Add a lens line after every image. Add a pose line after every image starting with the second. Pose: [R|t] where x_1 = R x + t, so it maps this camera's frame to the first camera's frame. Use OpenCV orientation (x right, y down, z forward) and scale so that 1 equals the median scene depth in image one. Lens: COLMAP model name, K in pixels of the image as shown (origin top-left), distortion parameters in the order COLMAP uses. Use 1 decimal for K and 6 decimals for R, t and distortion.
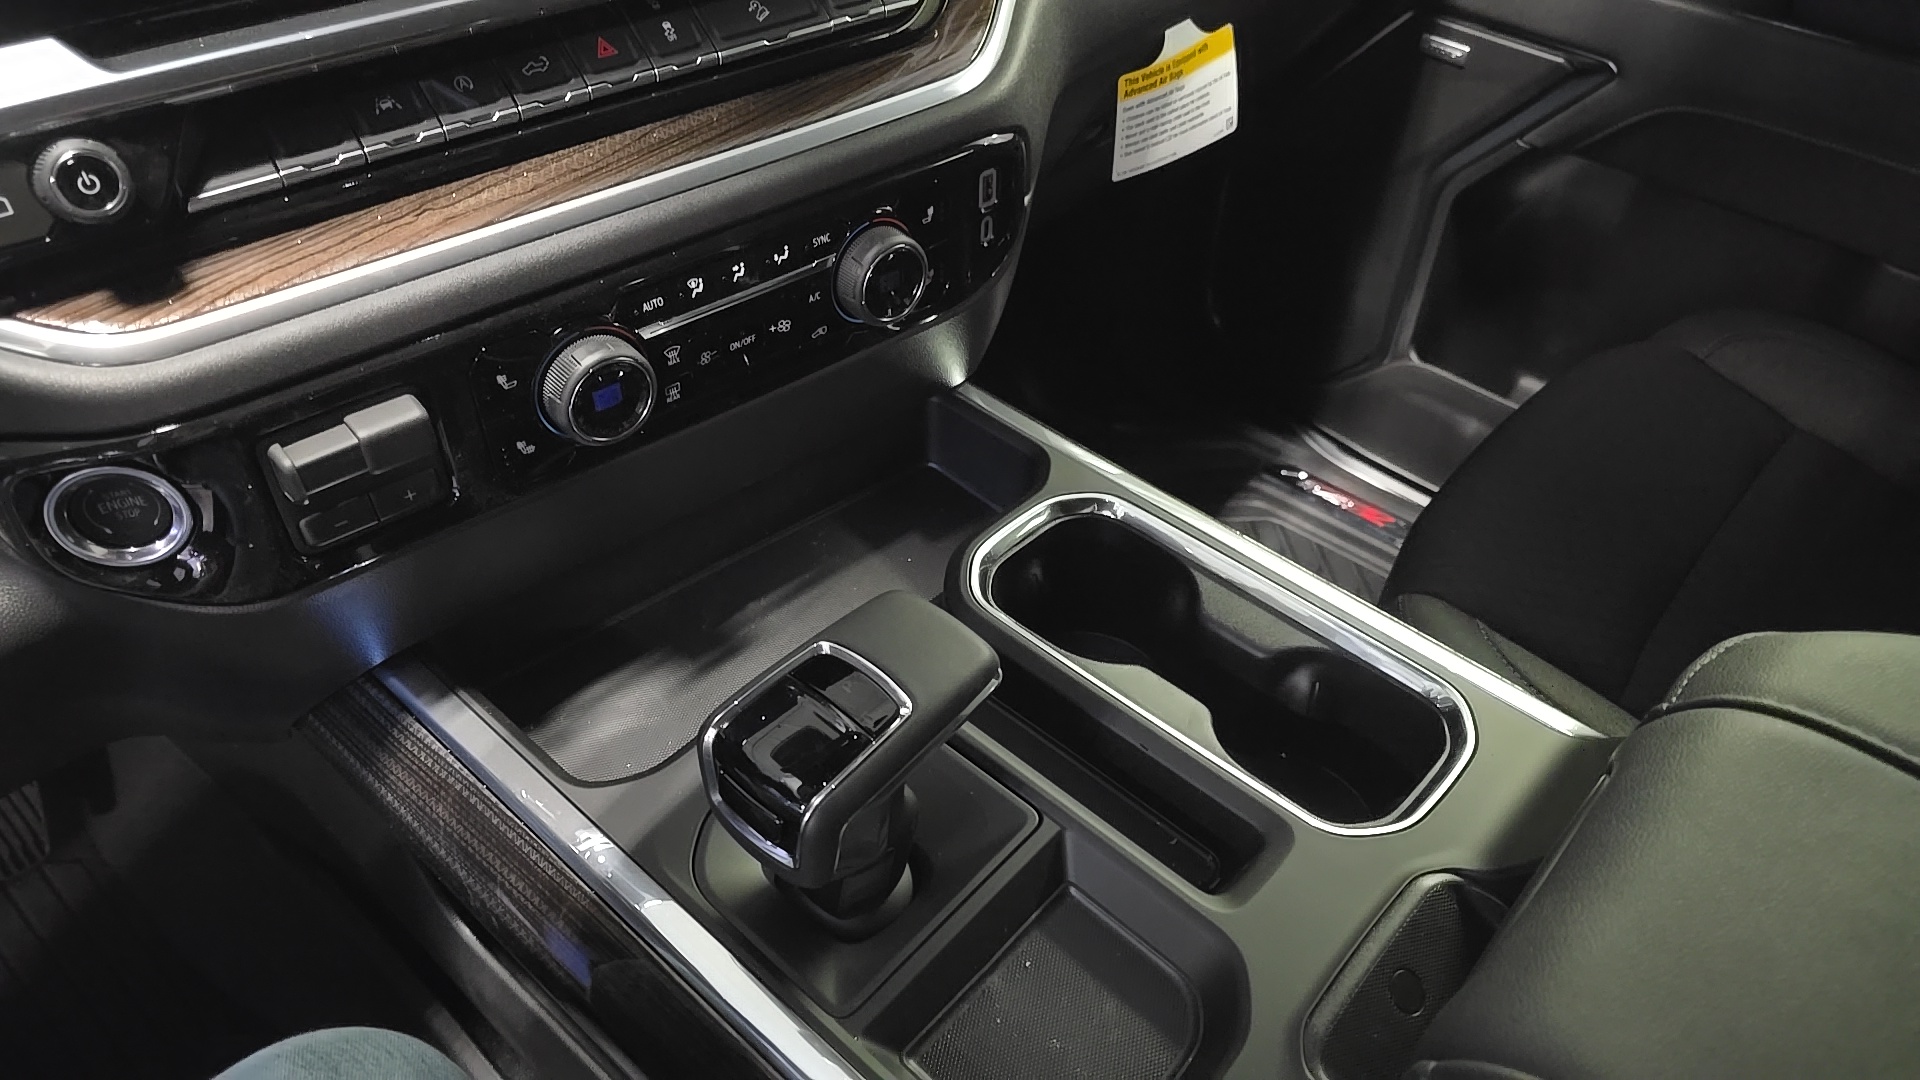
lens RADIAL K [[1306.7, 0, 970.6], [0, 1306.7, 526.9], [0, 0, 1]] dist [0.058155, -0.049083]
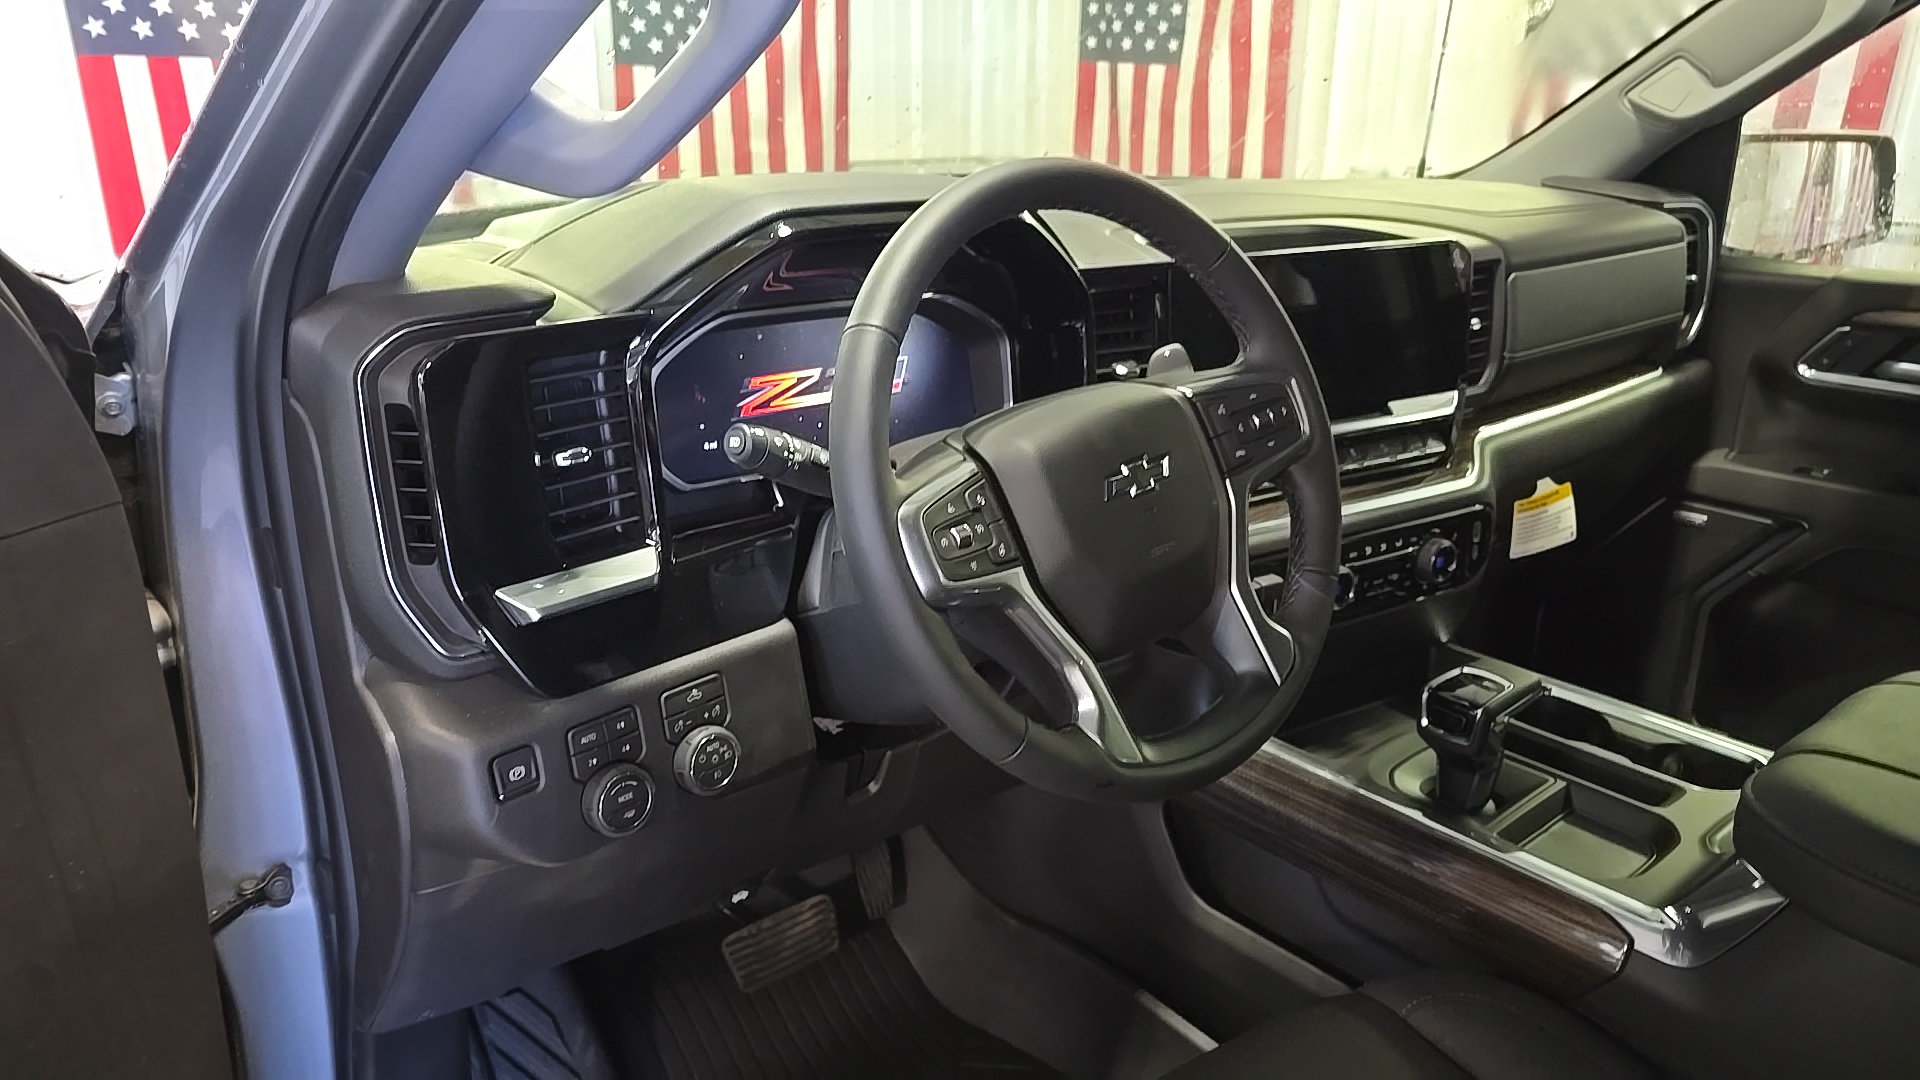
lens RADIAL K [[1306.7, 0, 964.9], [0, 1306.7, 554.3], [0, 0, 1]] dist [0.058155, -0.049083]
pose [[0.988005, 0.010871, -0.154036, -0.354871], [-0.071272, 0.917016, -0.392430, 0.498809], [0.136987, 0.398701, 0.906792, -0.758479]]
